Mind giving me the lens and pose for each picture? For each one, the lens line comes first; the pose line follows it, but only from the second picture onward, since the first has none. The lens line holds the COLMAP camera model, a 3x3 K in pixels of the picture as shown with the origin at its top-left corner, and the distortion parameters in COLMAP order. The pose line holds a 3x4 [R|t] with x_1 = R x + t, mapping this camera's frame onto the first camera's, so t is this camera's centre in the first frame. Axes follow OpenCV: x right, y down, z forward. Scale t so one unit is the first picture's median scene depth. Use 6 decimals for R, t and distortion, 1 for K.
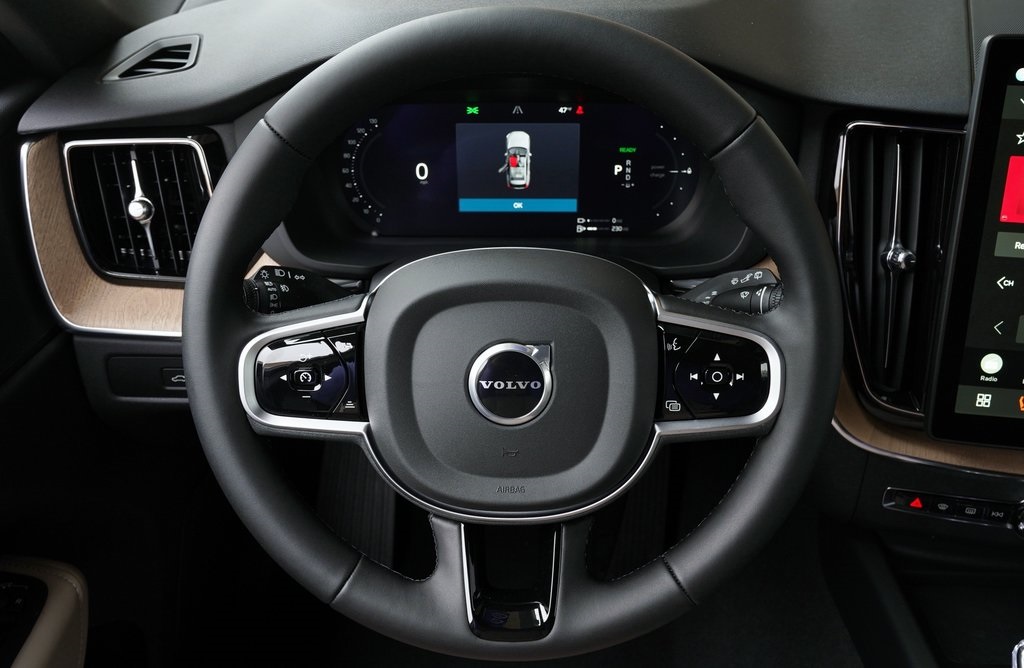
lens RADIAL K [[1007.4, 0, 510.5], [0, 1007.4, 349.6], [0, 0, 1]] dist [-0.087755, 0.179021]
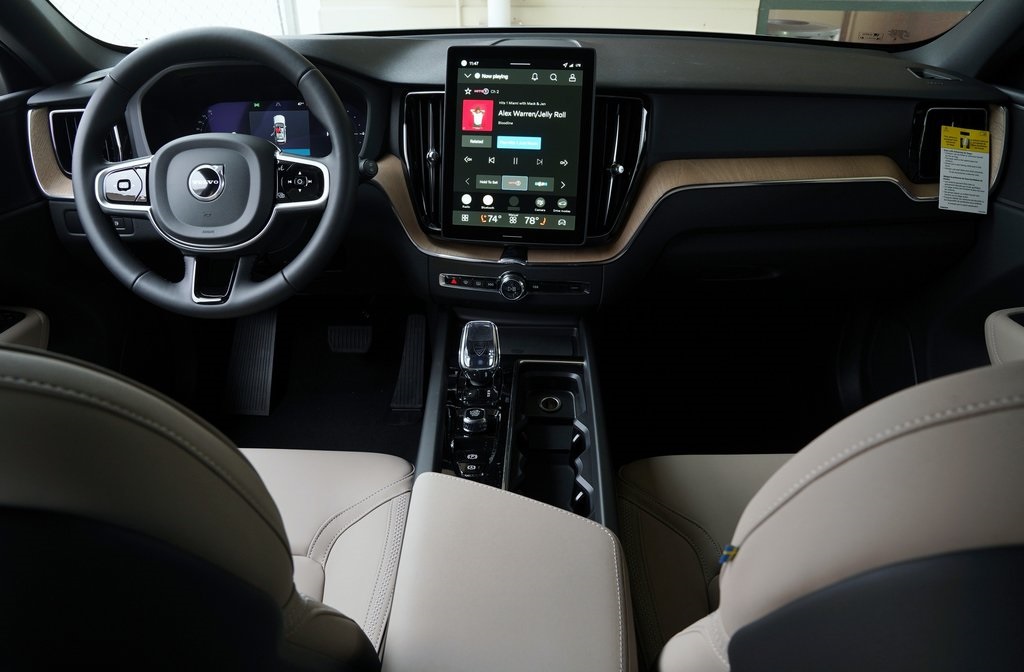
lens RADIAL K [[714.7, 0, 512.0], [0, 714.7, 336.0], [0, 0, 1]] dist [-0.129338, 0.092627]
pose [[0.999889, 0.000360, 0.014925, 0.551016], [0.001049, 0.995545, -0.094279, 0.435712], [-0.014892, 0.094284, 0.995434, -0.452422]]
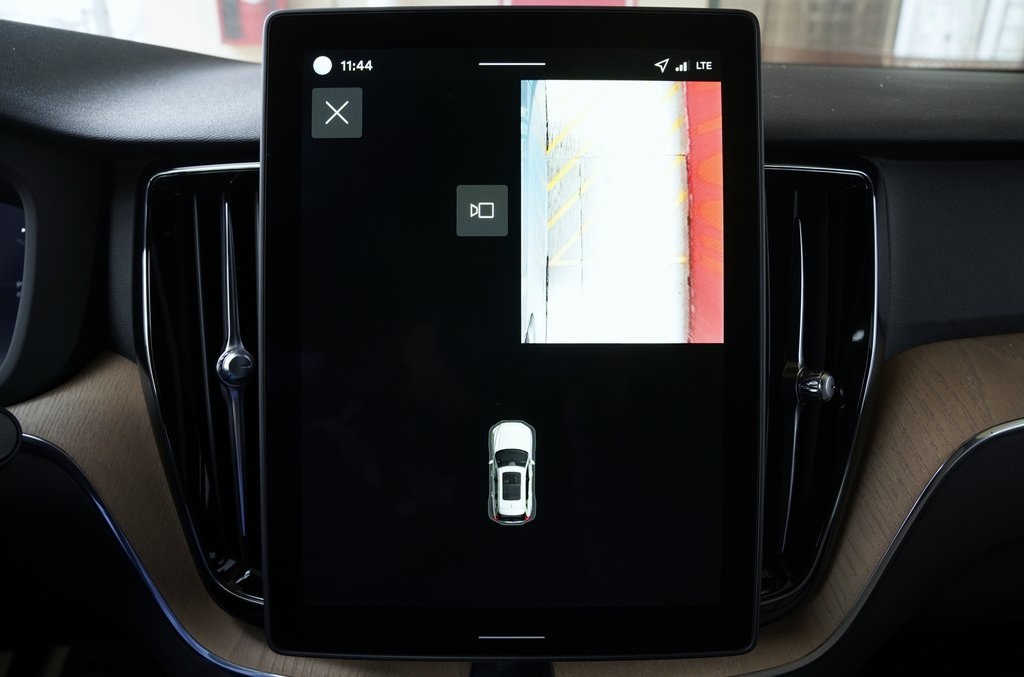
lens RADIAL K [[763.4, 0, 510.3], [0, 763.4, 334.5], [0, 0, 1]] dist [-0.060207, 0.004744]
pose [[0.988121, -0.042746, 0.147615, 0.512497], [0.077927, 0.967256, -0.241542, 0.024493], [-0.132457, 0.250176, 0.959097, 0.507702]]
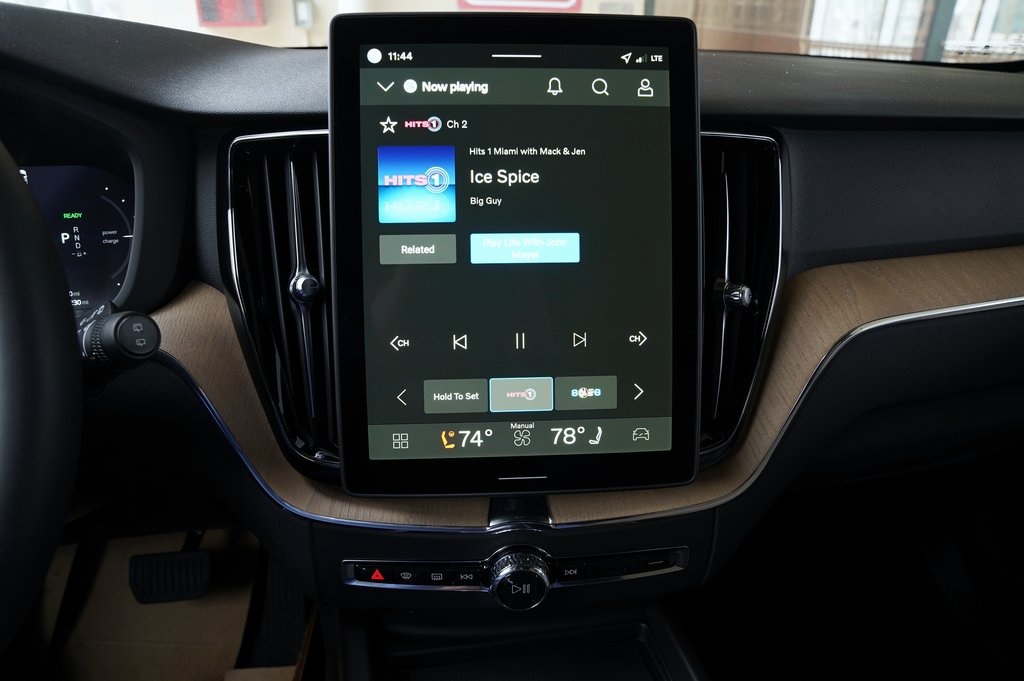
lens RADIAL K [[704.1, 0, 515.4], [0, 704.1, 337.9], [0, 0, 1]] dist [-0.126490, 0.084430]
pose [[0.974699, -0.070885, 0.211986, 0.451254], [0.109328, 0.978385, -0.175526, 0.079633], [-0.194962, 0.194261, 0.961381, 0.409303]]
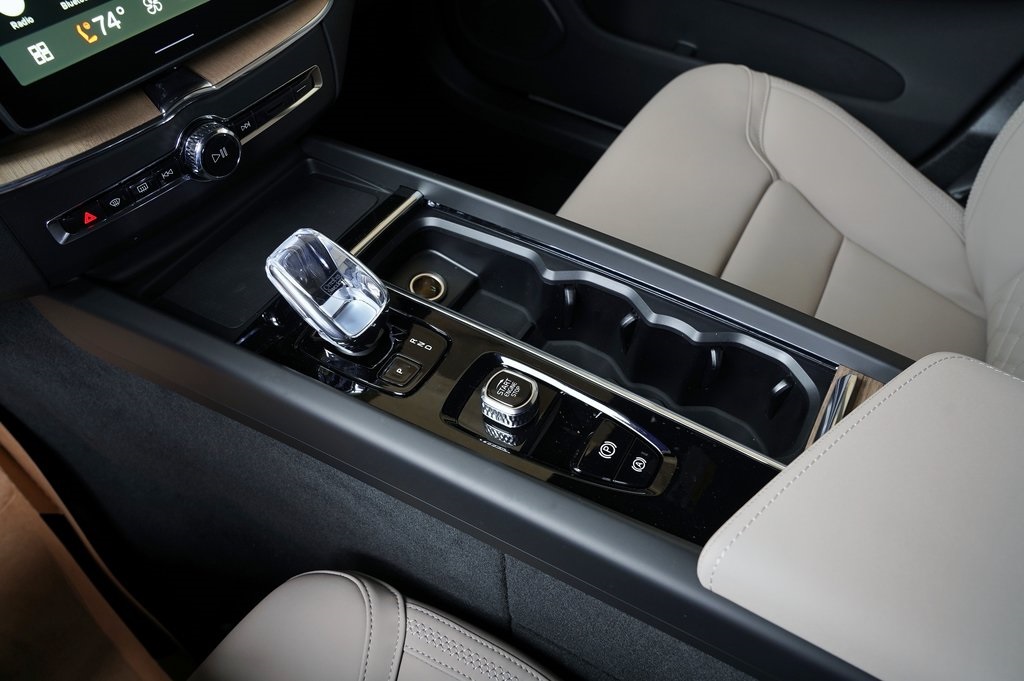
lens RADIAL K [[704.1, 0, 515.4], [0, 704.1, 337.9], [0, 0, 1]] dist [-0.126490, 0.084430]
pose [[0.473093, -0.678590, 0.561870, 0.204944], [0.490138, 0.732673, 0.472181, 0.148133], [-0.732085, 0.052008, 0.679226, 0.384870]]
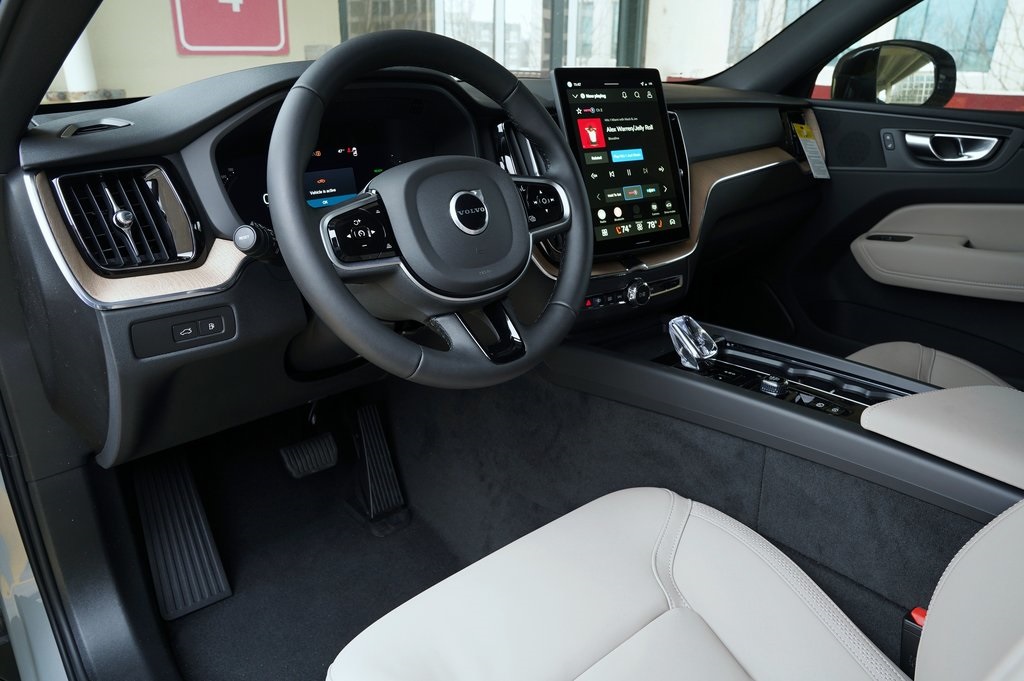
lens RADIAL K [[713.8, 0, 512.0], [0, 713.8, 340.5], [0, 0, 1]] dist [-0.134714, 0.098755]
pose [[0.731196, -0.239563, 0.638719, -0.668372], [0.384211, 0.918302, -0.095414, 0.325215], [-0.563679, 0.315169, 0.763501, 0.048333]]
